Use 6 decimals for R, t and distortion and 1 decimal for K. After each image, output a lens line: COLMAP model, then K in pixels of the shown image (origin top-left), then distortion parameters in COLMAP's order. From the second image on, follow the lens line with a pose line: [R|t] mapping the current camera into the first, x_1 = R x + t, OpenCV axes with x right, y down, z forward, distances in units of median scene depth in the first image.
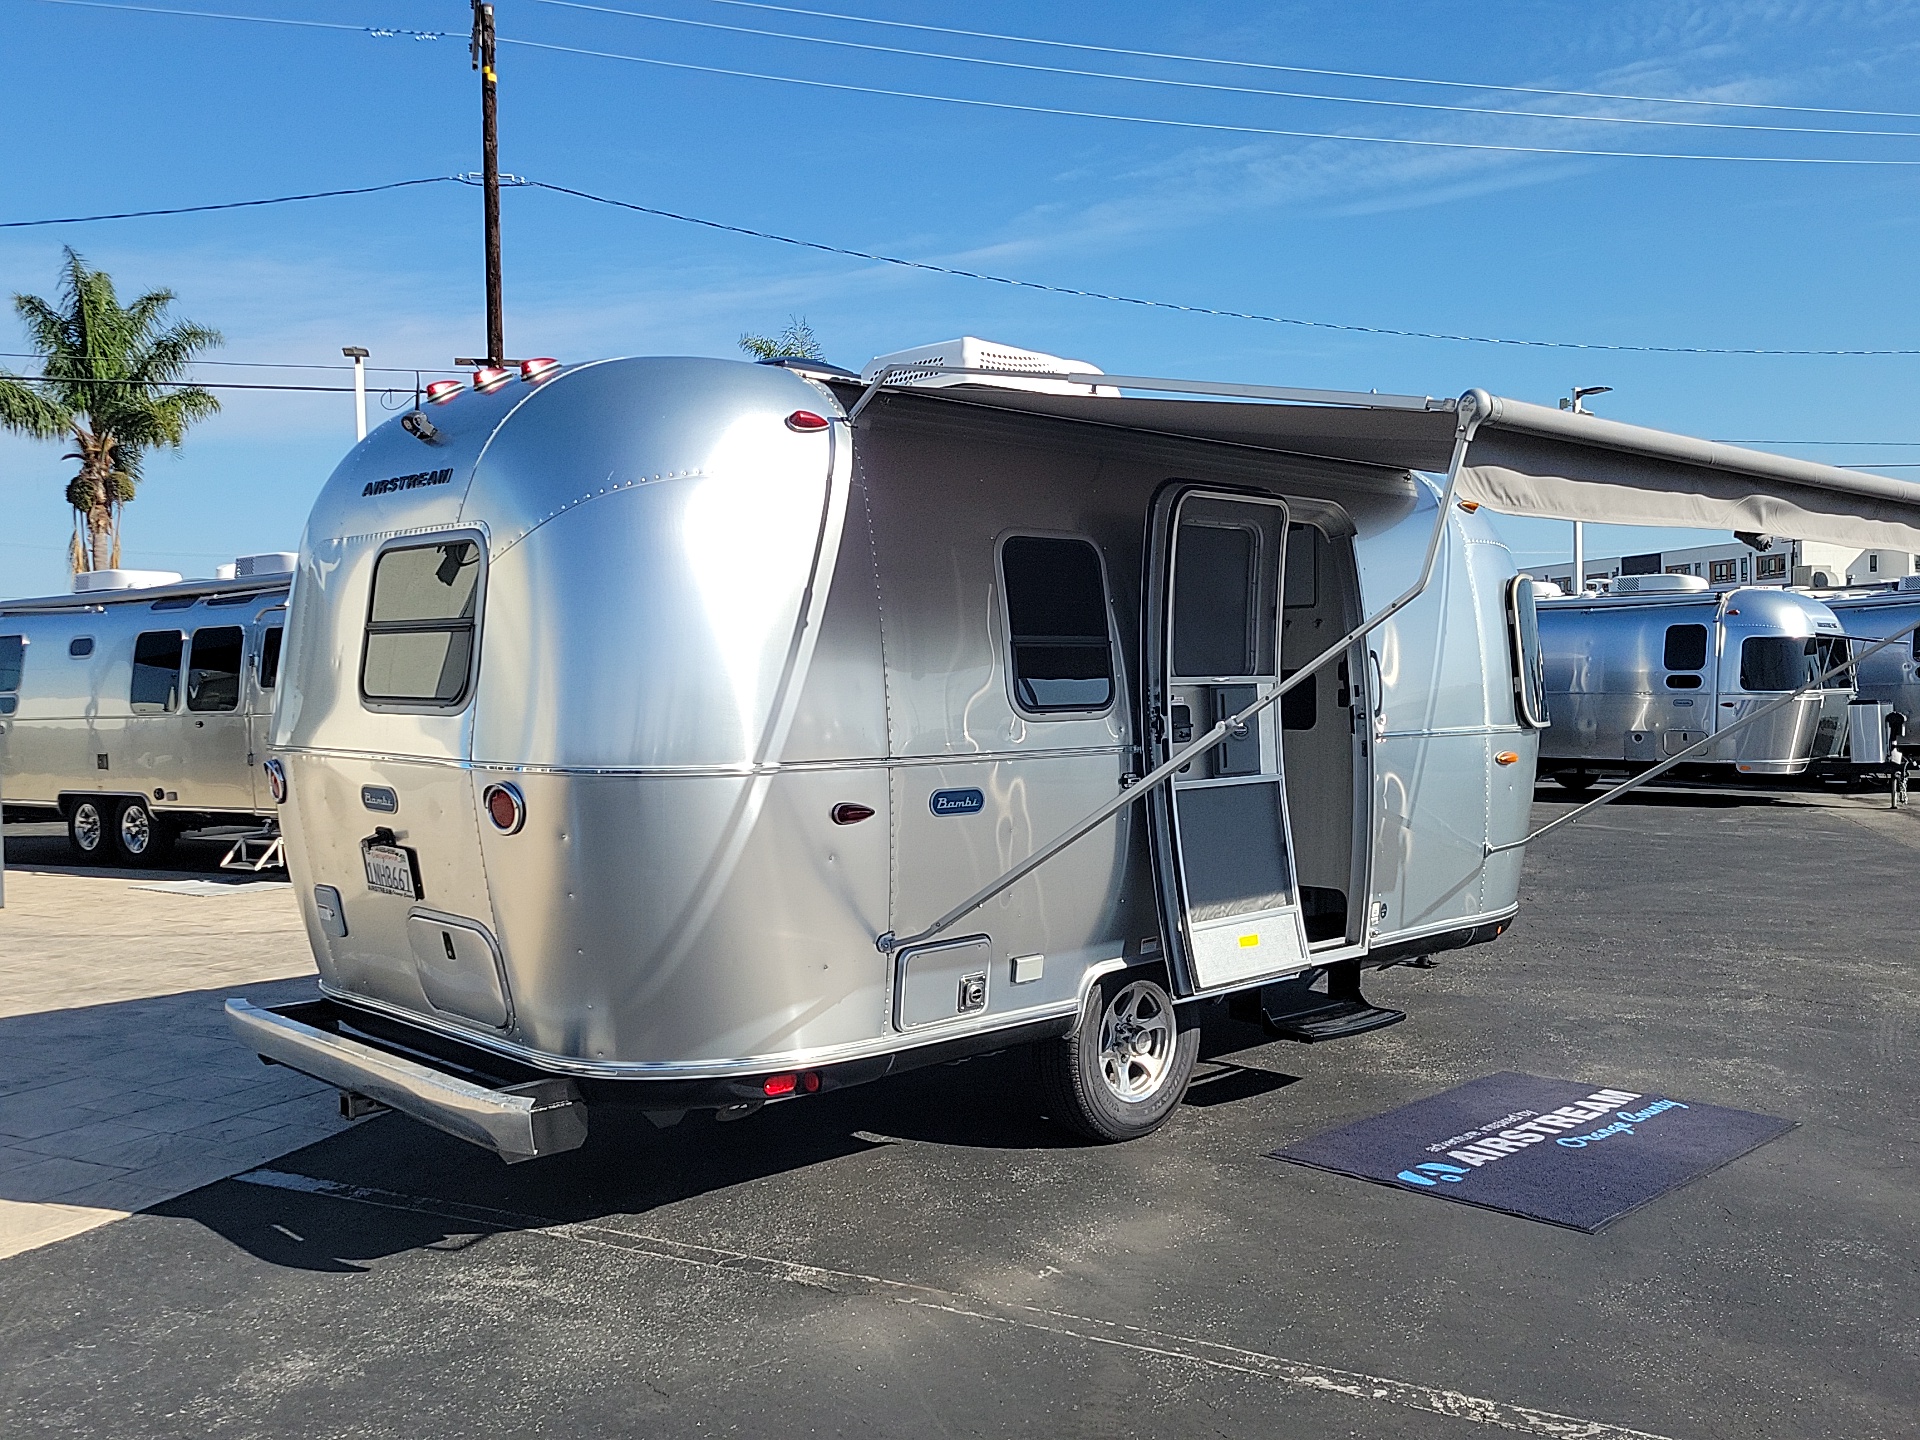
lens RADIAL K [[1697.5, 0, 960.0], [0, 1697.5, 720.0], [0, 0, 1]] dist [0.037252, 0.007835]
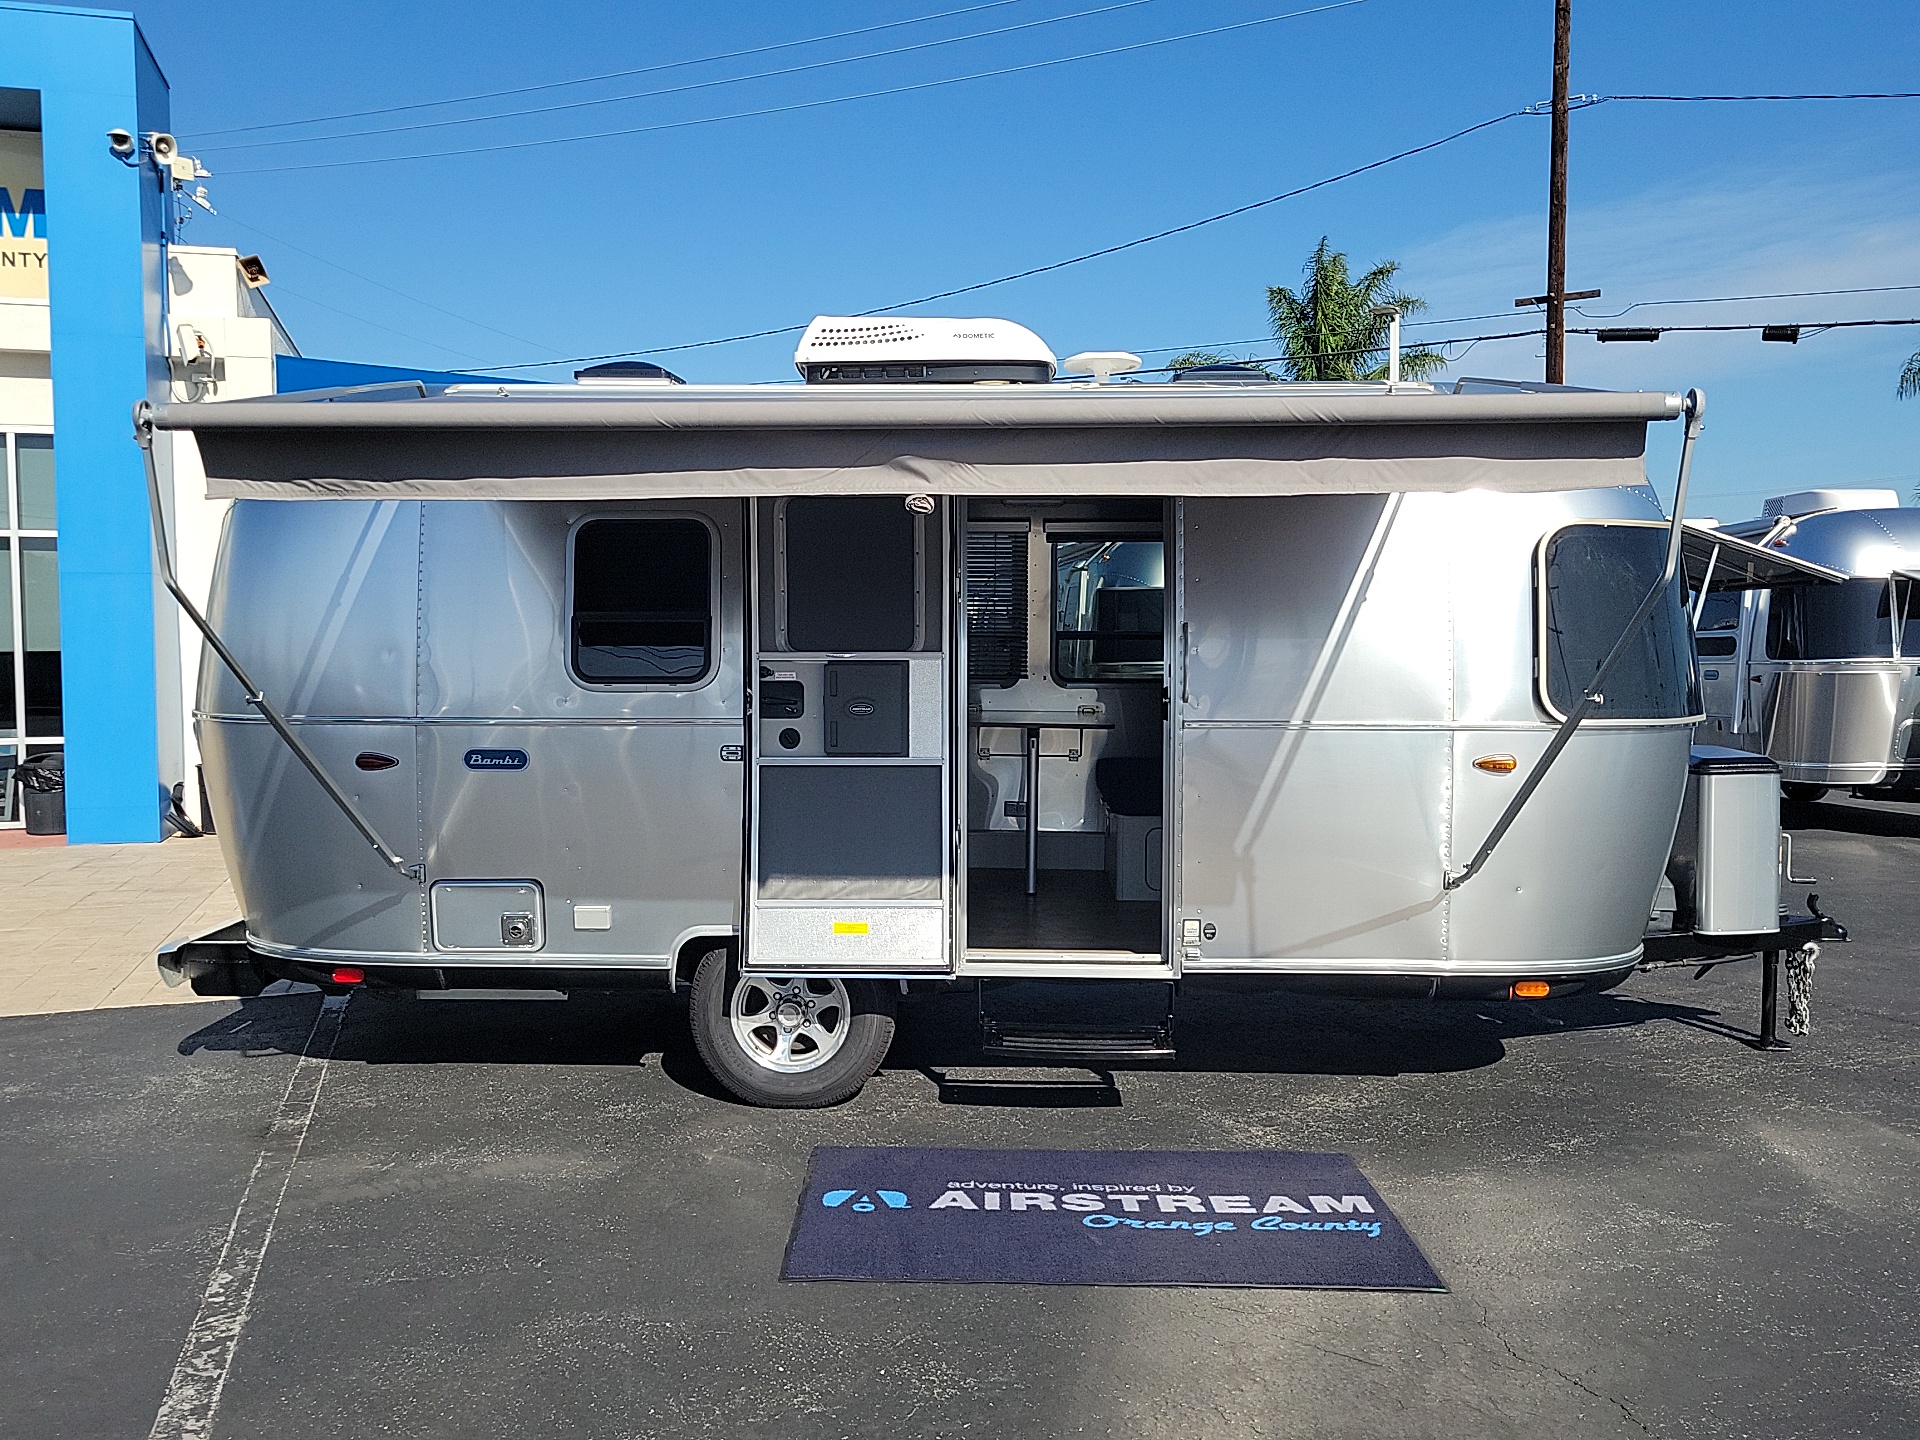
lens RADIAL K [[1724.2, 0, 960.0], [0, 1724.2, 720.0], [0, 0, 1]] dist [0.036899, 0.006453]
pose [[0.683047, 0.047284, -0.728842, 0.902307], [-0.024004, 0.998816, 0.042303, -0.029746], [0.729980, -0.011400, 0.683374, 0.373994]]
